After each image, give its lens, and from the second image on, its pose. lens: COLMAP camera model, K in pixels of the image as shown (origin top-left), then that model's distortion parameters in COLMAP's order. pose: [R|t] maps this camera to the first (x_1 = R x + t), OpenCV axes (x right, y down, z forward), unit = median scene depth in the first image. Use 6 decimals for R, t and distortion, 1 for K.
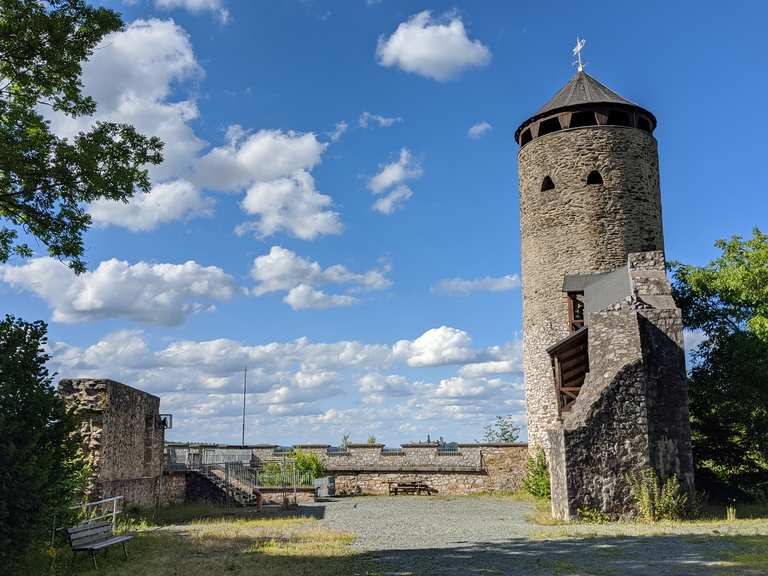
lens RADIAL K [[788.9, 0, 384.0], [0, 788.9, 288.0], [0, 0, 1]] dist [0.036028, -0.014376]
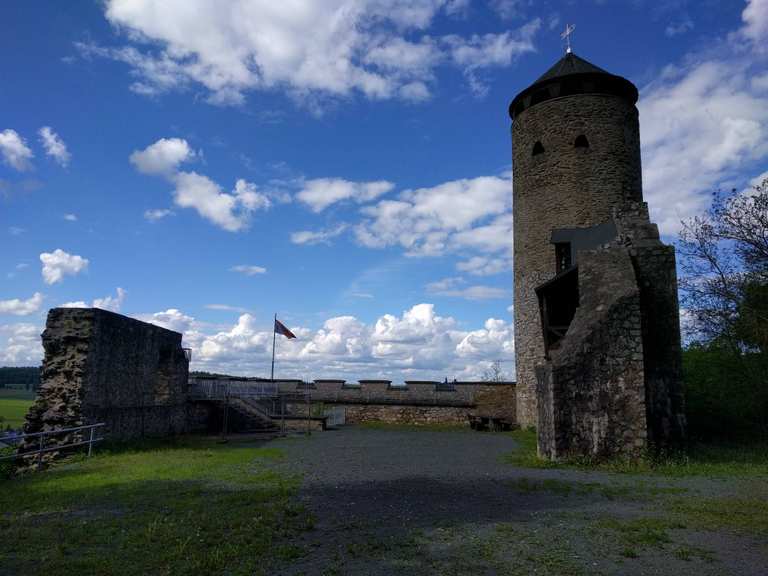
lens RADIAL K [[569.6, 0, 384.0], [0, 569.6, 288.0], [0, 0, 1]] dist [-0.005000, 0.000389]
pose [[0.998416, 0.011505, -0.055077, 0.040430], [-0.009873, 0.999507, 0.029806, 0.043297], [0.055392, -0.029215, 0.998037, 0.199266]]
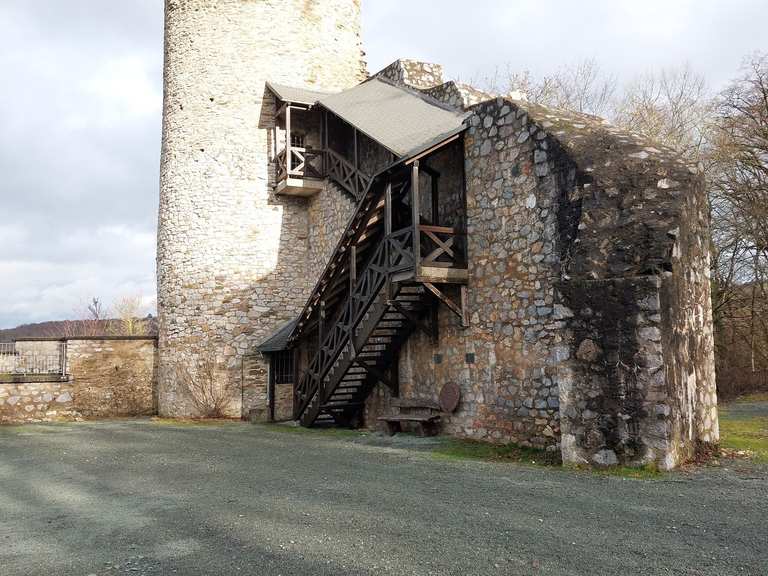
lens RADIAL K [[713.7, 0, 384.0], [0, 713.7, 288.0], [0, 0, 1]] dist [0.108245, 0.000978]
pose [[0.694348, 0.067809, 0.716437, -0.120106], [-0.137555, 0.989700, 0.039641, 0.117506], [-0.706370, -0.126075, 0.696525, 0.500491]]
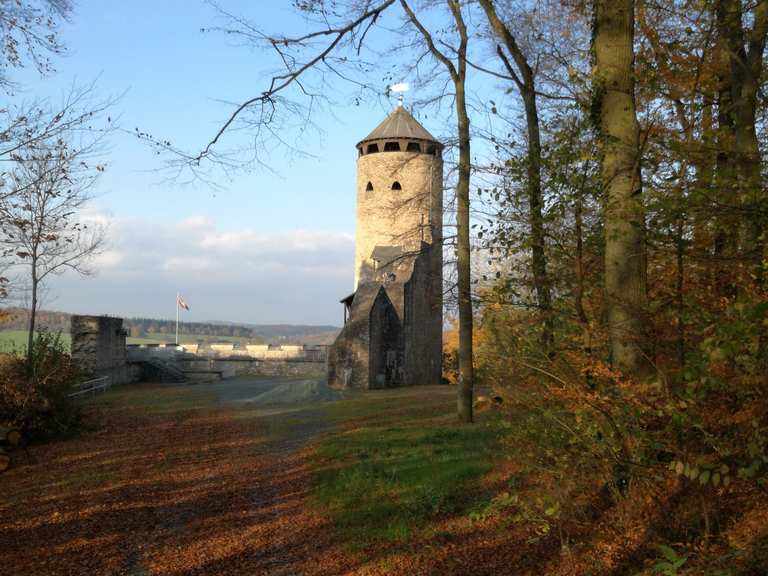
lens RADIAL K [[788.9, 0, 384.0], [0, 788.9, 288.0], [0, 0, 1]] dist [0.036028, -0.014376]
pose [[0.997936, 0.016753, 0.061987, 0.148207], [-0.025843, 0.988517, 0.148884, -0.175358], [-0.058781, -0.150179, 0.986910, -0.629166]]
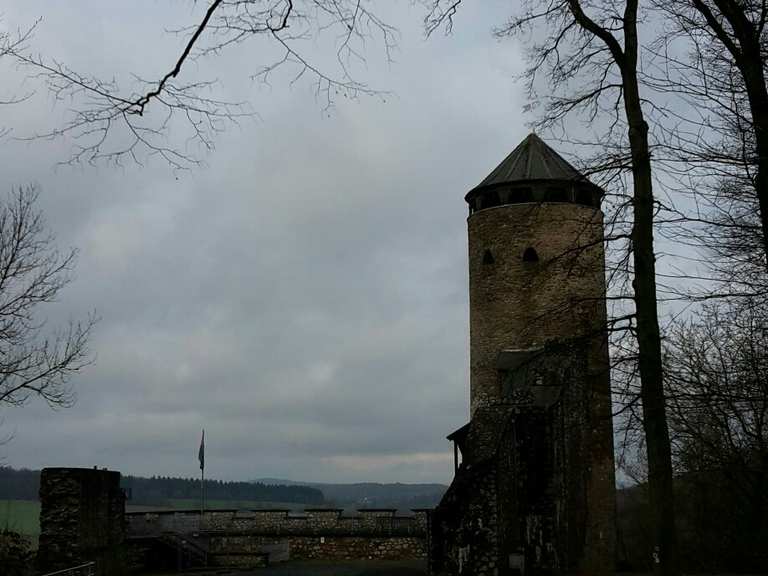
lens RADIAL K [[1182.3, 0, 358.0], [0, 1182.3, 290.1], [0, 0, 1]] dist [0.065647, 0.015280]
pose [[0.997479, -0.014670, -0.069427, 0.152156], [0.017175, 0.999218, 0.035613, -0.155690], [0.068850, -0.036716, 0.996951, -0.572039]]
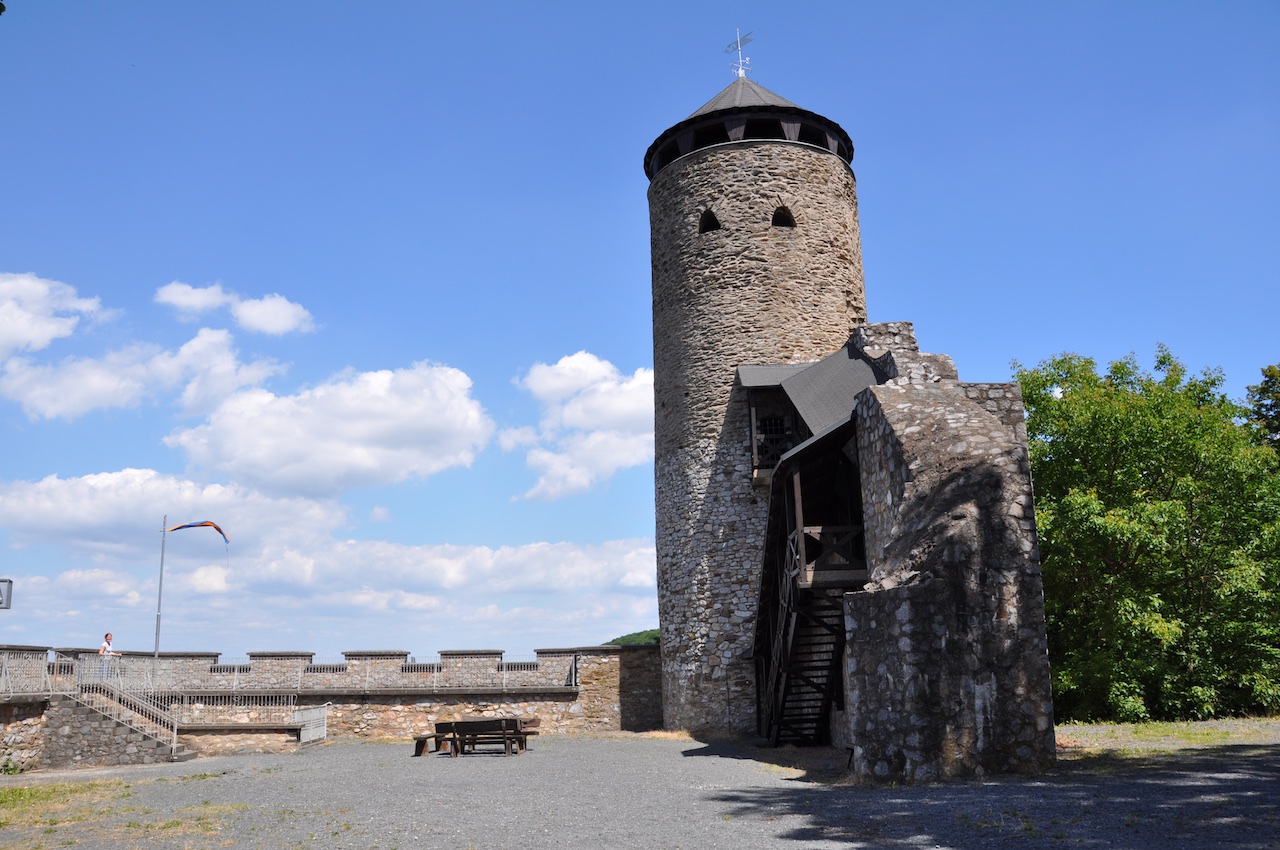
lens RADIAL K [[988.4, 0, 638.9], [0, 988.4, 438.5], [0, 0, 1]] dist [-0.108430, 0.002626]
pose [[0.957761, 0.044807, 0.284054, -0.059070], [-0.035387, 0.998643, -0.038212, 0.072277], [-0.285381, 0.026547, 0.958046, 0.294017]]
